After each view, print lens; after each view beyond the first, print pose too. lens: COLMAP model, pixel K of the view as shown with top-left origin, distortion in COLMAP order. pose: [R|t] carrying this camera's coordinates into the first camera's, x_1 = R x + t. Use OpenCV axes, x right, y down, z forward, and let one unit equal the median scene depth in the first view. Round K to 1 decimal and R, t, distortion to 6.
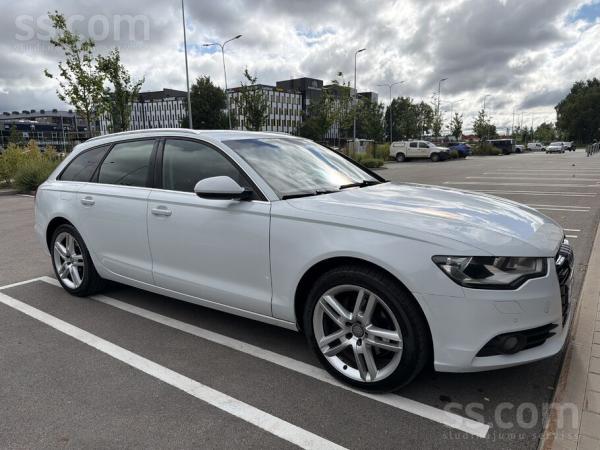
lens RADIAL K [[423.6, 0, 300.0], [0, 423.6, 225.0], [0, 0, 1]] dist [0.043723, -0.073912]
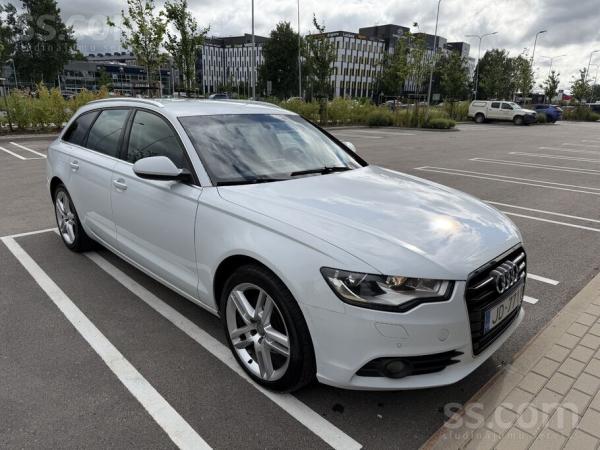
lens RADIAL K [[427.9, 0, 300.0], [0, 427.9, 225.0], [0, 0, 1]] dist [0.000231, -0.001011]
pose [[0.983522, 0.090377, -0.156580, 0.053095], [-0.073117, 0.990935, 0.112698, -0.016127], [0.165346, -0.099393, 0.981215, 0.009374]]
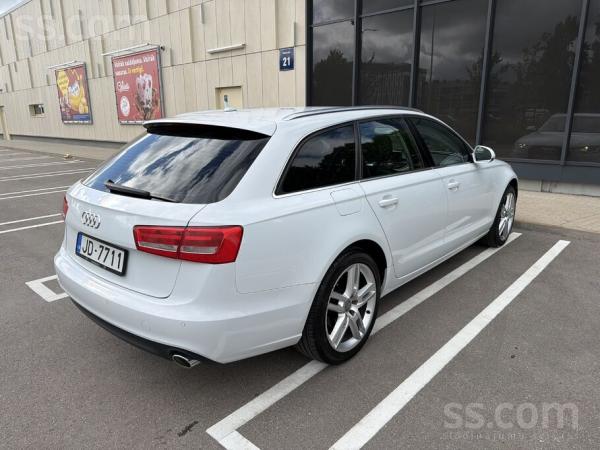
lens RADIAL K [[427.9, 0, 300.0], [0, 427.9, 225.0], [0, 0, 1]] dist [0.000231, -0.001011]
pose [[0.100815, -0.204670, 0.973625, -0.283990], [0.198926, 0.962997, 0.181838, -0.038858], [-0.974815, 0.175347, 0.137799, 0.244399]]
